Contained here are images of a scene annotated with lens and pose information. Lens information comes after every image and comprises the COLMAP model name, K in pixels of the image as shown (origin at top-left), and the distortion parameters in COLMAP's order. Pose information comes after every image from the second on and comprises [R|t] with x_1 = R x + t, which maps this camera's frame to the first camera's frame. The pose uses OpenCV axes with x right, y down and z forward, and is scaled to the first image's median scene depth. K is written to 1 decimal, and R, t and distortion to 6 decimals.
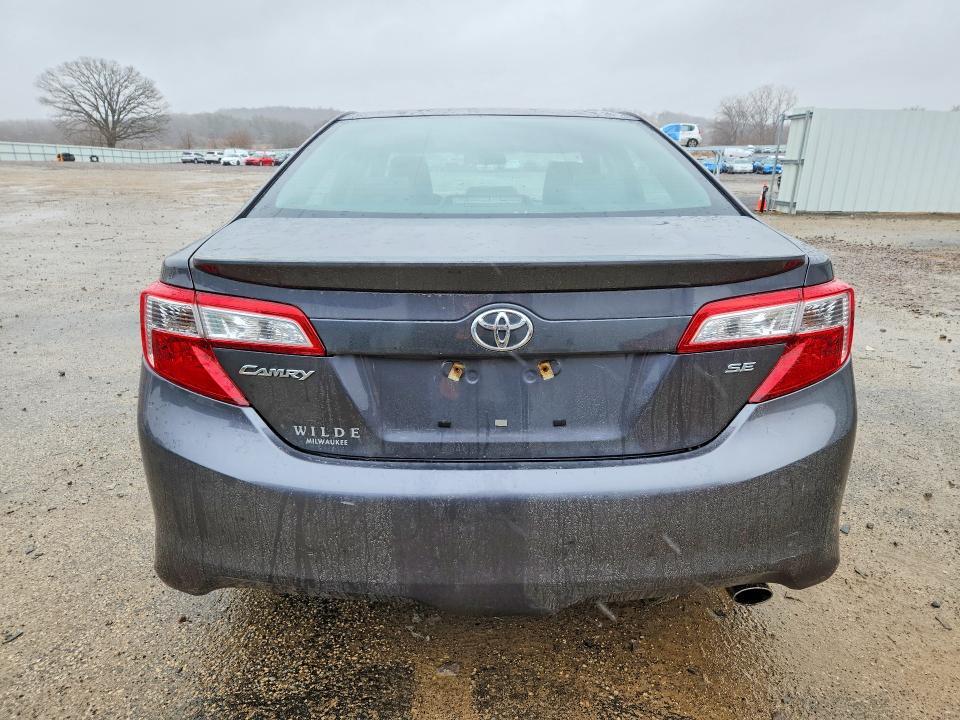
lens RADIAL K [[685.9, 0, 482.9], [0, 685.9, 355.7], [0, 0, 1]] dist [-0.008659, 0.004084]
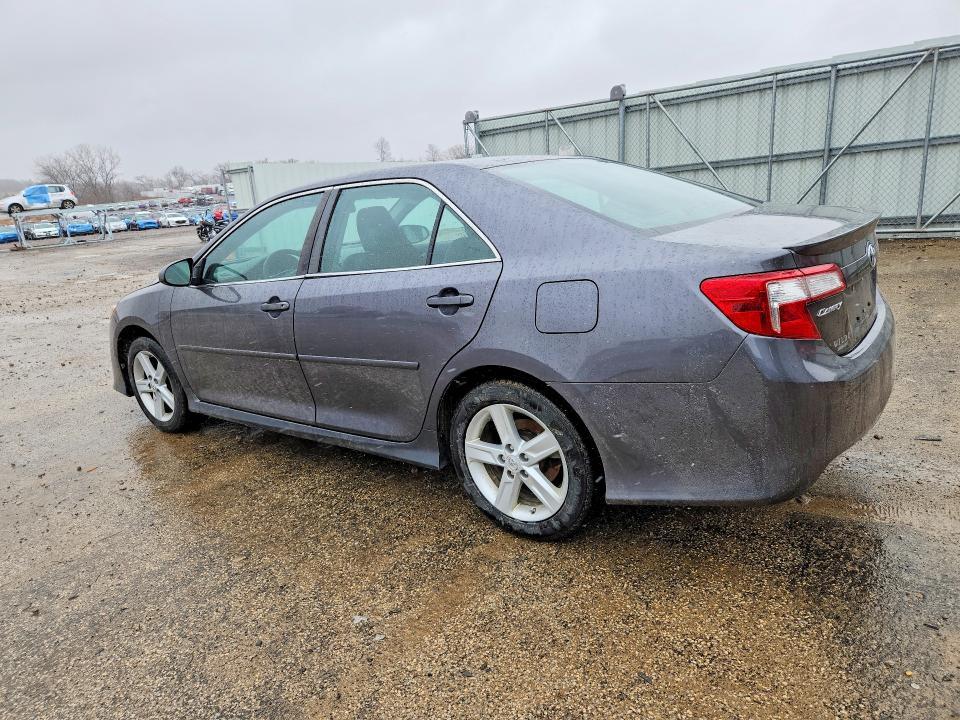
lens RADIAL K [[685.9, 0, 478.8], [0, 685.9, 352.5], [0, 0, 1]] dist [-0.008659, 0.004084]
pose [[0.595028, -0.241094, 0.766691, -0.118791], [0.302401, 0.951005, 0.064360, -0.013140], [-0.744645, 0.193552, 0.638782, 0.037696]]
